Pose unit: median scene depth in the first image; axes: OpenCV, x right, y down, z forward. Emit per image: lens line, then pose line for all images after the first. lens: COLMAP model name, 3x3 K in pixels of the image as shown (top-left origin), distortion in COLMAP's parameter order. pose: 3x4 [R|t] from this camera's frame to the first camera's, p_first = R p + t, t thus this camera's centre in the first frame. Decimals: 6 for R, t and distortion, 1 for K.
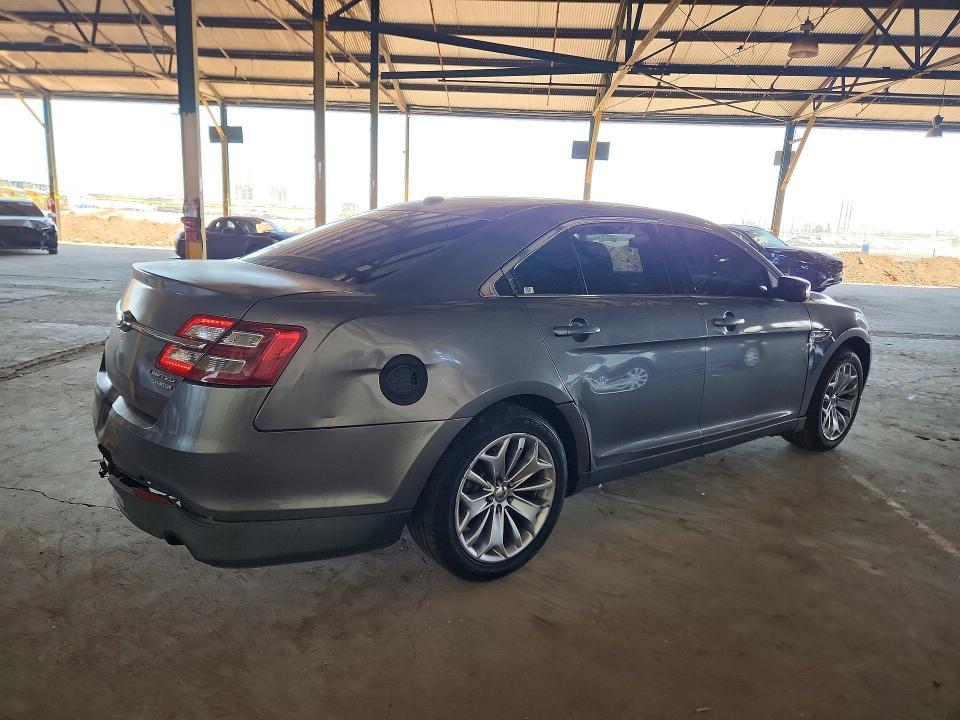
lens RADIAL K [[652.1, 0, 482.8], [0, 652.1, 352.6], [0, 0, 1]] dist [0.058565, -0.050191]
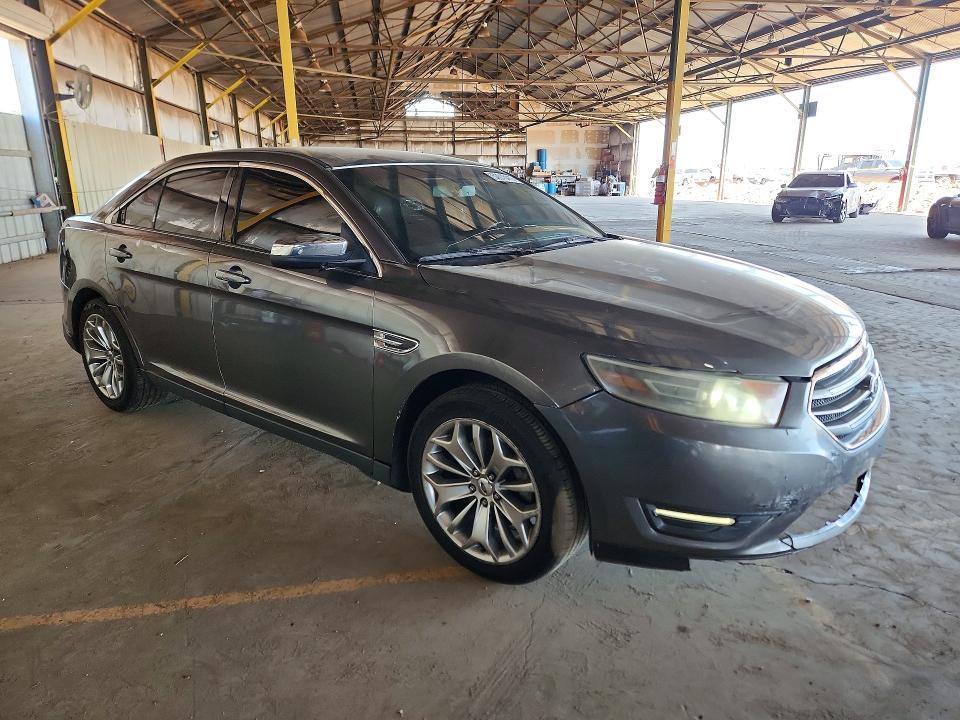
lens RADIAL K [[652.1, 0, 482.8], [0, 652.1, 352.6], [0, 0, 1]] dist [0.058565, -0.050191]
pose [[0.228307, 0.208206, -0.951066, 1.157397], [-0.172918, 0.970006, 0.170842, -0.140288], [0.958110, 0.125452, 0.257462, 0.977359]]
